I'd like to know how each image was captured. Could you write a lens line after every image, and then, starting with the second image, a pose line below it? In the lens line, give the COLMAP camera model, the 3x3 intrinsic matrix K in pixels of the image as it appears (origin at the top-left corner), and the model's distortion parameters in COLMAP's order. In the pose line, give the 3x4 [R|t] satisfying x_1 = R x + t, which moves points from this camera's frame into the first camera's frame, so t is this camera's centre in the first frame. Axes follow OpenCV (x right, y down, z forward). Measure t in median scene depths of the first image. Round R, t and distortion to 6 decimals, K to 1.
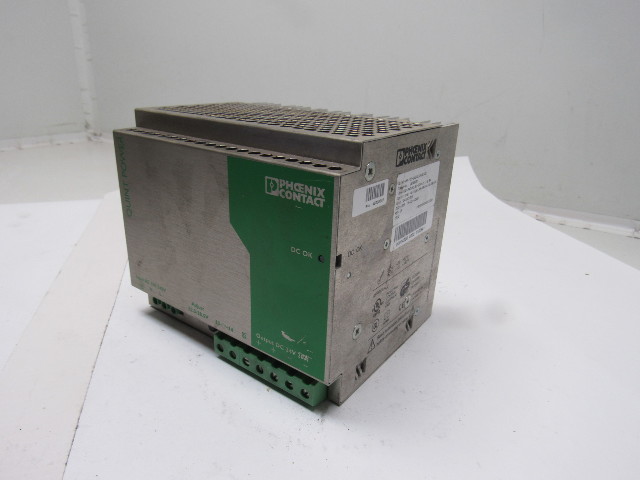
lens RADIAL K [[456.3, 0, 320.0], [0, 456.3, 240.0], [0, 0, 1]] dist [-0.045494, 0.000256]
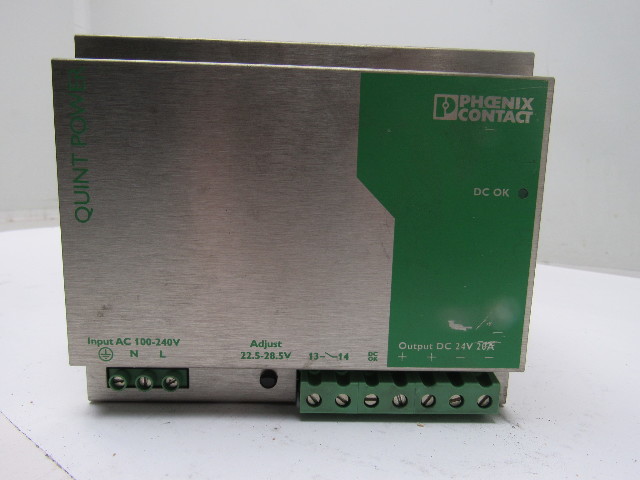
lens RADIAL K [[456.3, 0, 320.0], [0, 456.3, 240.0], [0, 0, 1]] dist [-0.045494, 0.000256]
pose [[0.788484, -0.113213, 0.604546, -0.733457], [0.221855, 0.969094, -0.107875, 0.122741], [-0.573649, 0.219179, 0.789232, 0.595629]]
